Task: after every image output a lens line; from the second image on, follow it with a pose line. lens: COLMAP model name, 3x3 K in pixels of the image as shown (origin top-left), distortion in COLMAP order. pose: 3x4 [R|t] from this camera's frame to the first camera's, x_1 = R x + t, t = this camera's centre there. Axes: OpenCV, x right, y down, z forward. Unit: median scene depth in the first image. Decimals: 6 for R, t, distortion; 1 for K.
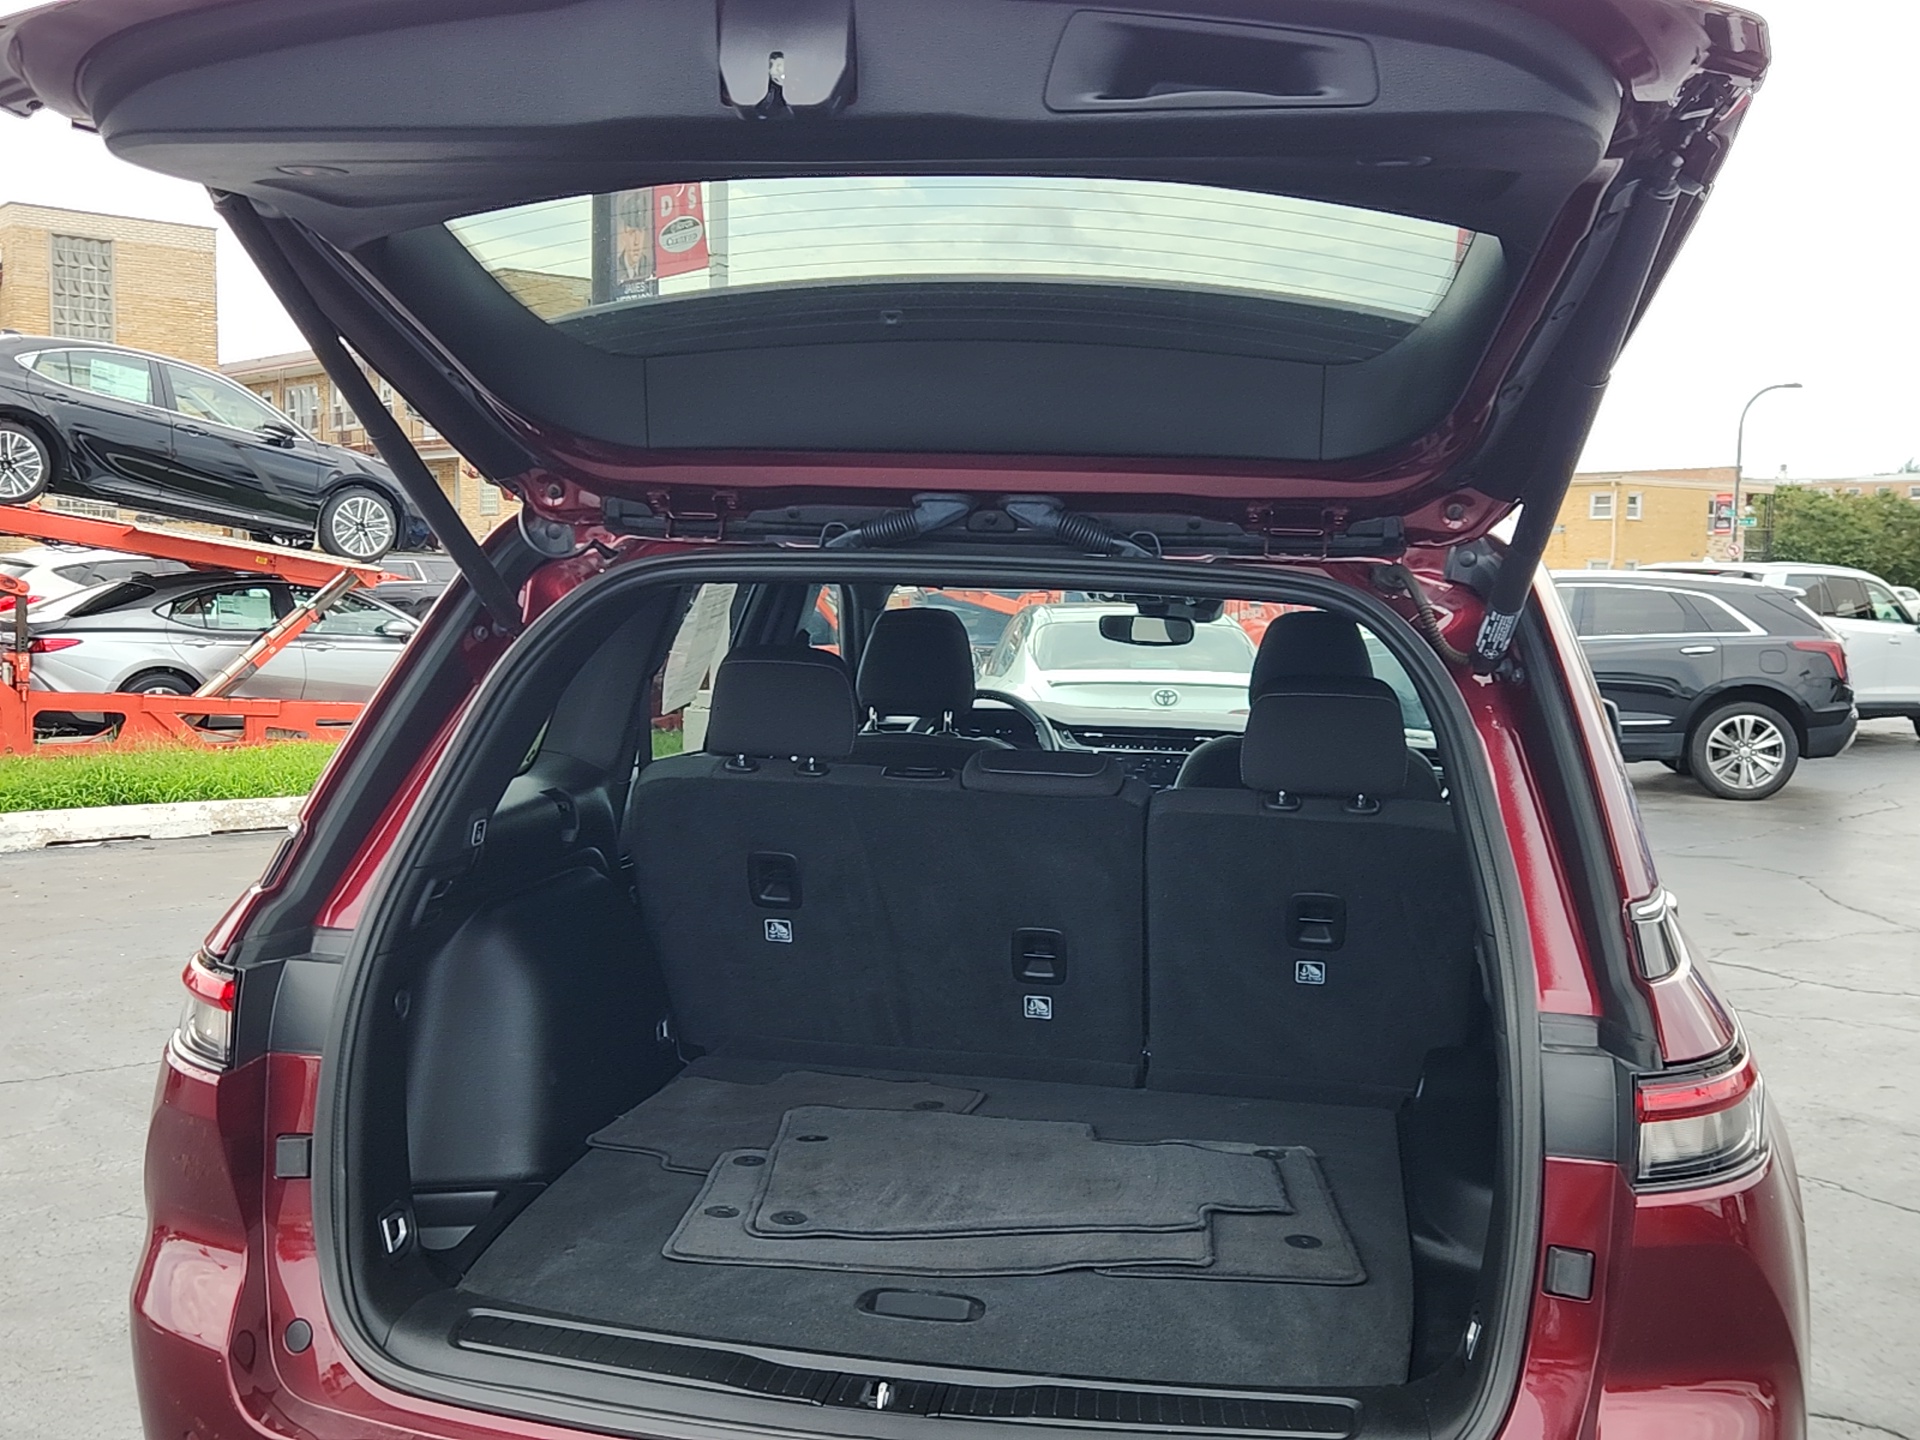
lens RADIAL K [[2242.9, 0, 917.2], [0, 2242.9, 724.3], [0, 0, 1]] dist [0.164963, -0.313866]
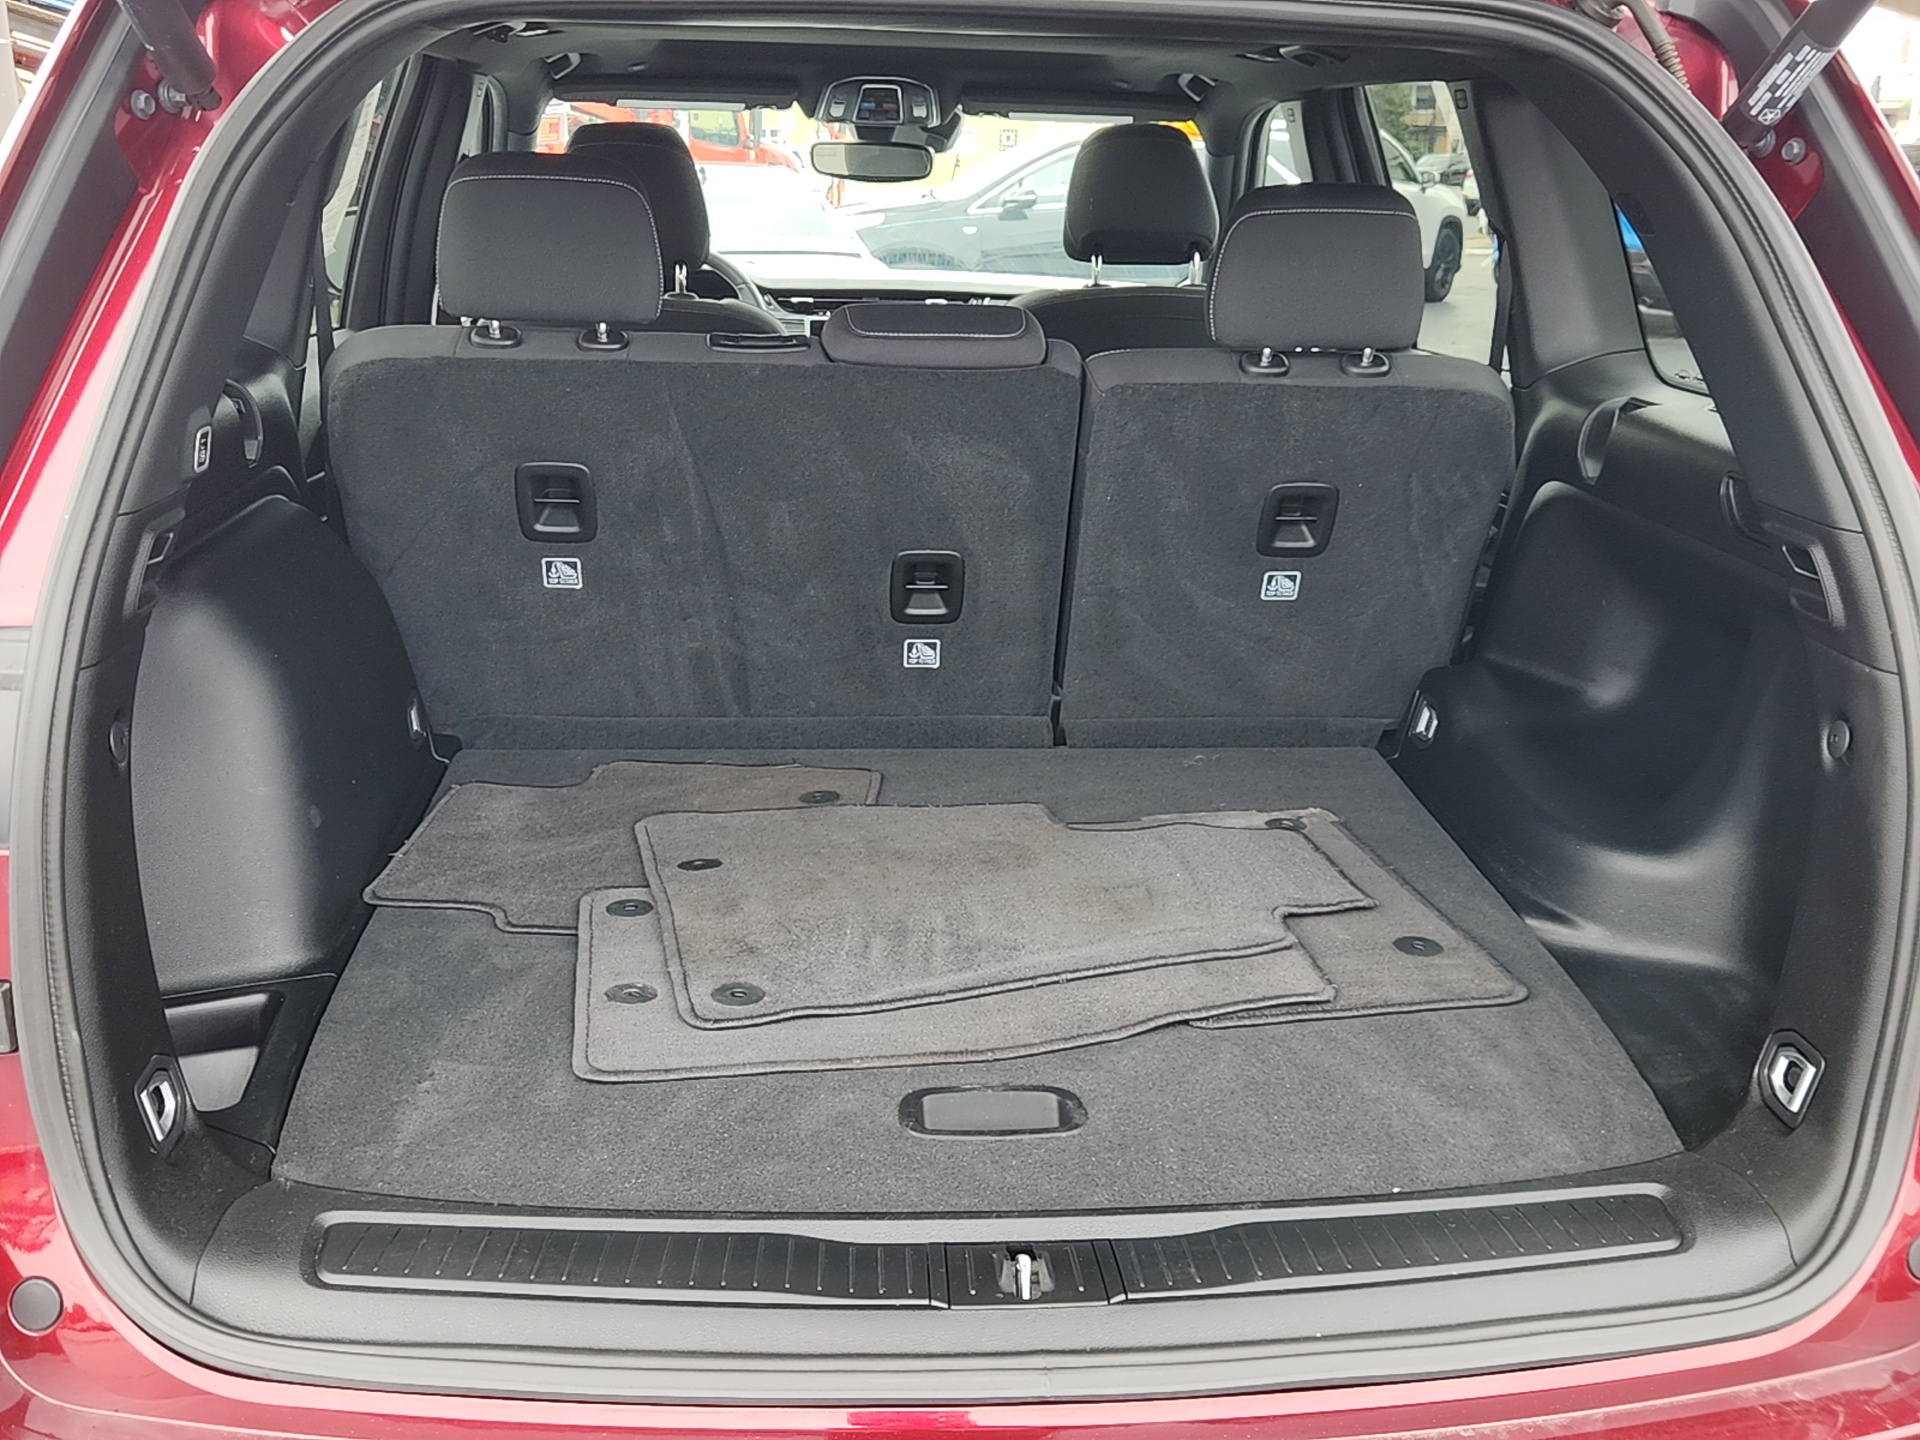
lens RADIAL K [[2091.3, 0, 957.4], [0, 2091.3, 788.3], [0, 0, 1]] dist [0.134993, -0.229820]
pose [[0.955309, -0.090427, 0.281437, -0.159197], [0.027169, 0.974892, 0.221016, 0.015803], [-0.294357, -0.203492, 0.933780, 0.372764]]
